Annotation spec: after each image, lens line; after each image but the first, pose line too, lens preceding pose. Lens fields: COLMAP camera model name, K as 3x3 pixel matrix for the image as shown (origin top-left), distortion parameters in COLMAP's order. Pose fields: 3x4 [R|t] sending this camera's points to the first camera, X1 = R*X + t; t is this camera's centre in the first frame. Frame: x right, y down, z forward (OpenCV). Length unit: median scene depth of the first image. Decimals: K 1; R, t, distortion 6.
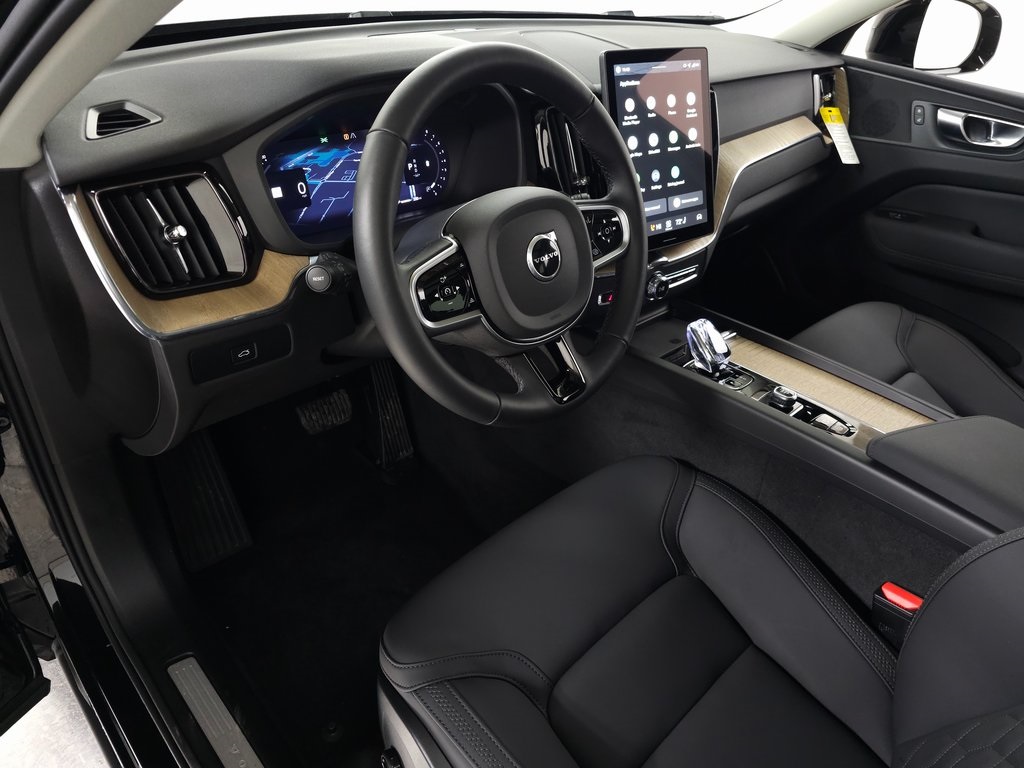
lens RADIAL K [[687.9, 0, 494.1], [0, 687.9, 388.0], [0, 0, 1]] dist [0.026370, -0.042564]
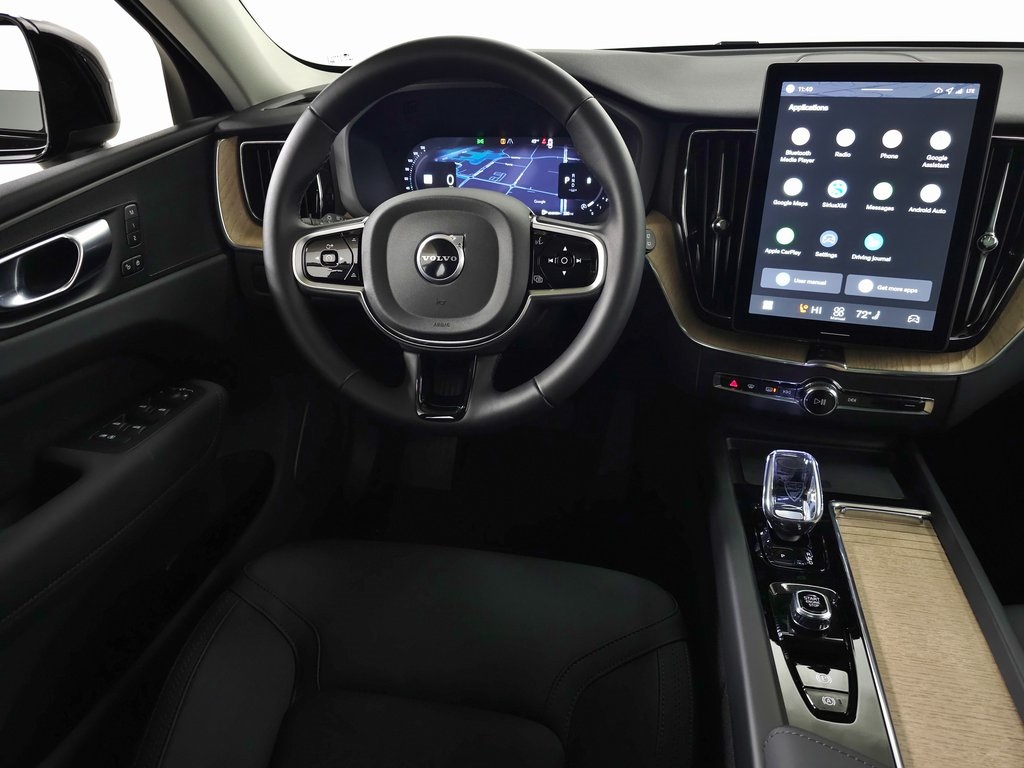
lens RADIAL K [[687.9, 0, 511.2], [0, 687.9, 386.0], [0, 0, 1]] dist [0.026370, -0.042564]
pose [[0.577141, 0.336858, -0.743932, 0.663322], [-0.393871, 0.912826, 0.107770, -0.127164], [0.715384, 0.230815, 0.659508, 0.361389]]
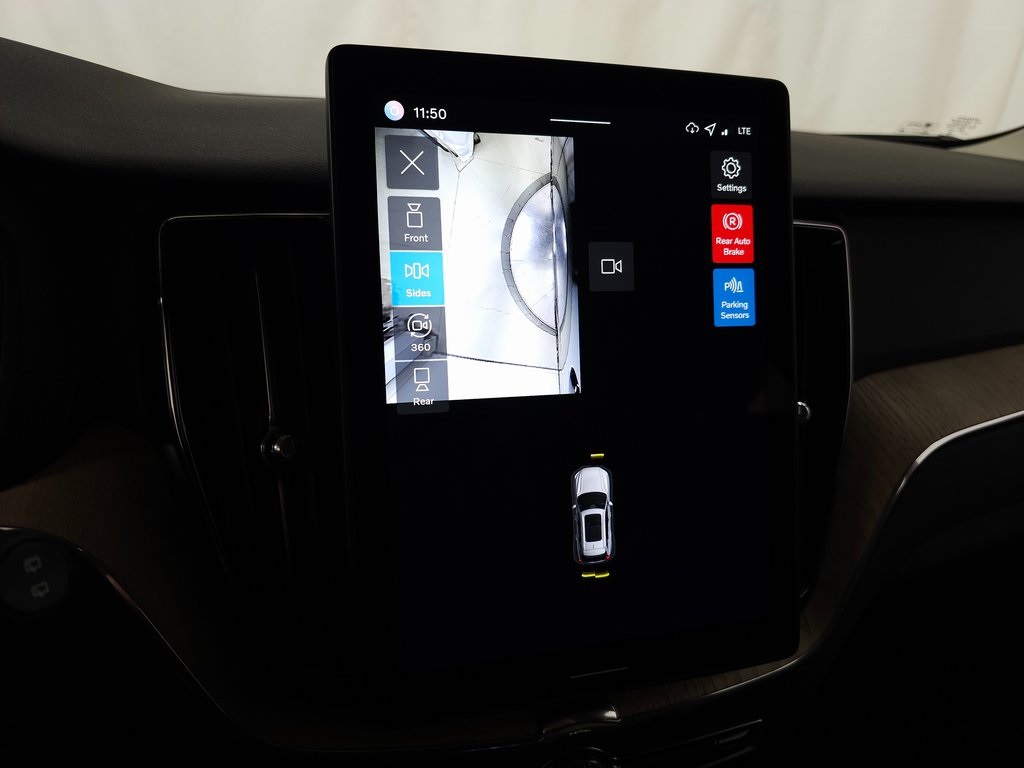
lens RADIAL K [[687.9, 0, 515.5], [0, 687.9, 387.4], [0, 0, 1]] dist [0.026370, -0.042564]
pose [[0.939697, 0.117931, -0.321034, 0.333753], [-0.189840, 0.960644, -0.202790, -0.293915], [0.284484, 0.251506, 0.925102, 0.763427]]
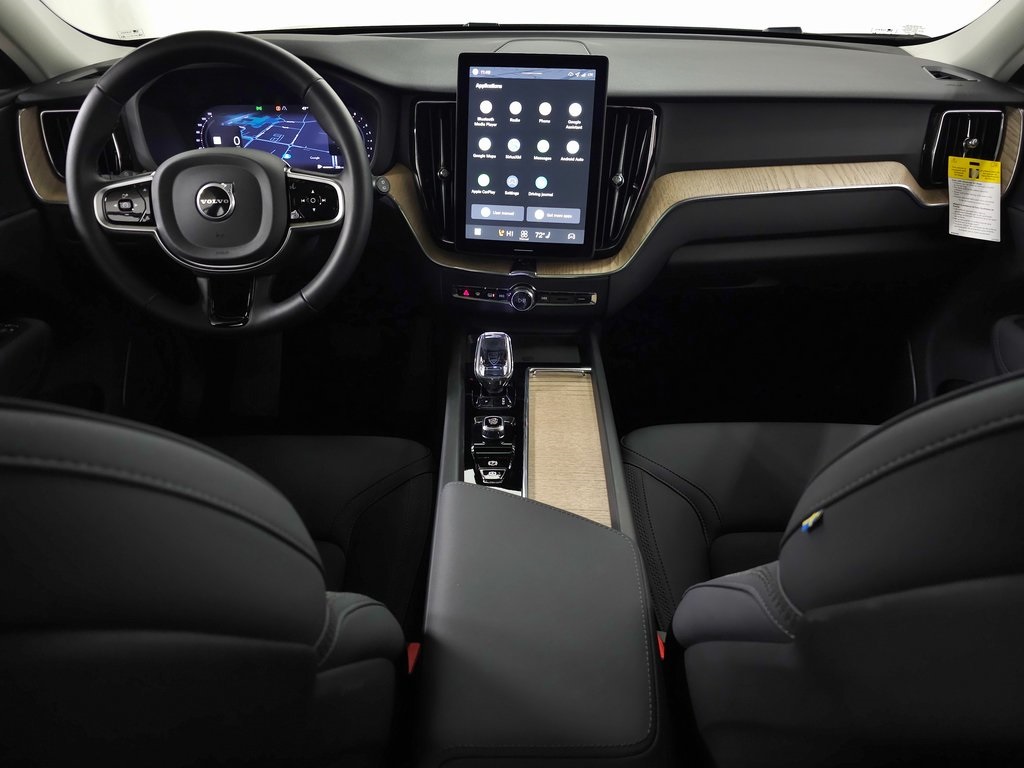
lens RADIAL K [[687.9, 0, 522.9], [0, 687.9, 387.1], [0, 0, 1]] dist [0.026370, -0.042564]
pose [[0.738928, 0.321934, -0.591899, 0.988373], [-0.341454, 0.936232, 0.082944, -0.126493], [0.580858, 0.140816, 0.801733, 0.274320]]
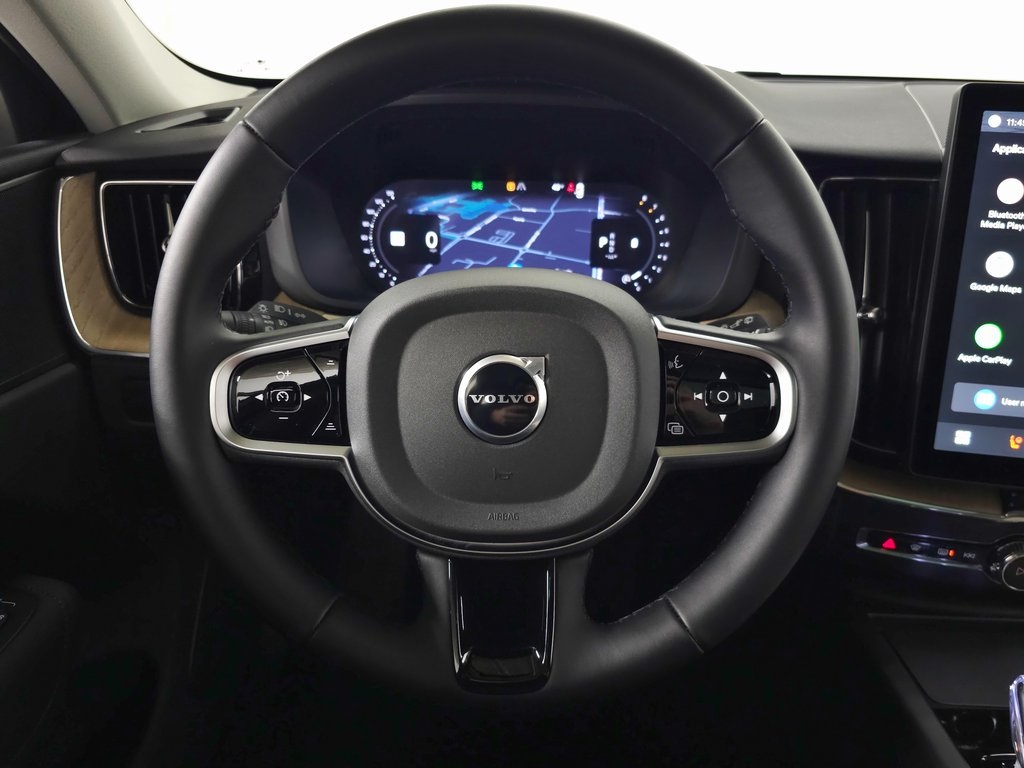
lens RADIAL K [[687.9, 0, 515.4], [0, 687.9, 385.2], [0, 0, 1]] dist [0.026370, -0.042564]
pose [[0.708057, 0.274372, -0.650673, 0.307839], [-0.369337, 0.929241, -0.010073, -0.147311], [0.601868, 0.247450, 0.759291, 0.454060]]
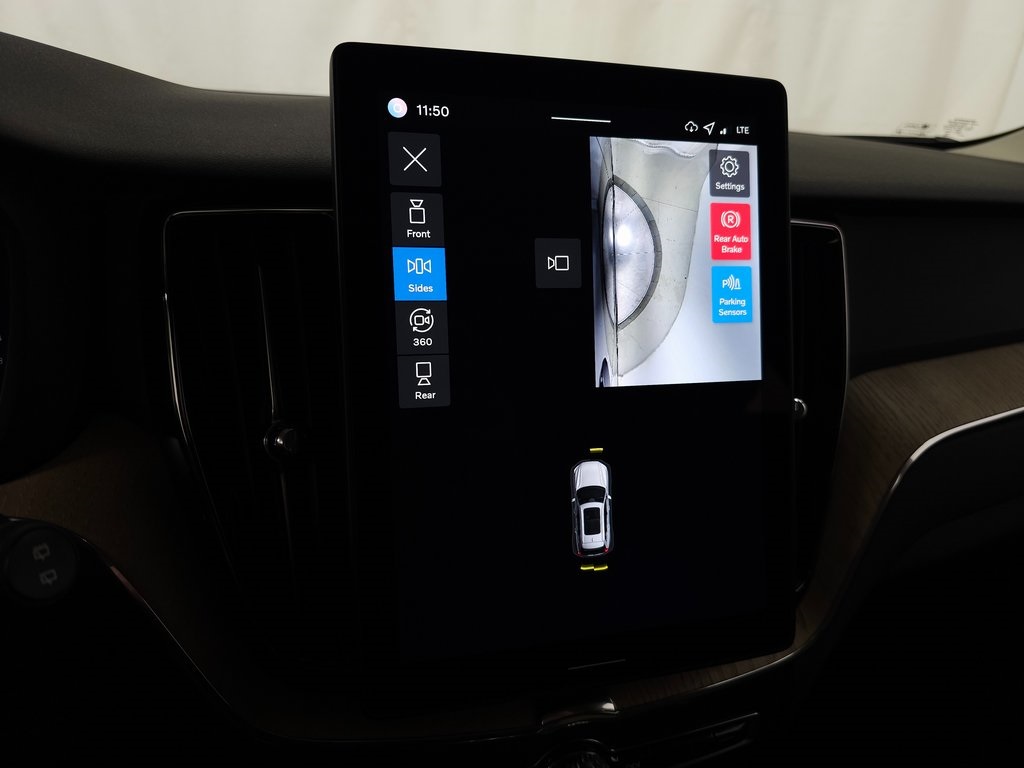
lens RADIAL K [[687.9, 0, 515.5], [0, 687.9, 388.0], [0, 0, 1]] dist [0.026370, -0.042564]
pose [[0.940394, 0.121715, -0.317562, 0.334036], [-0.192786, 0.960026, -0.202938, -0.290426], [0.280167, 0.252063, 0.926267, 0.760037]]
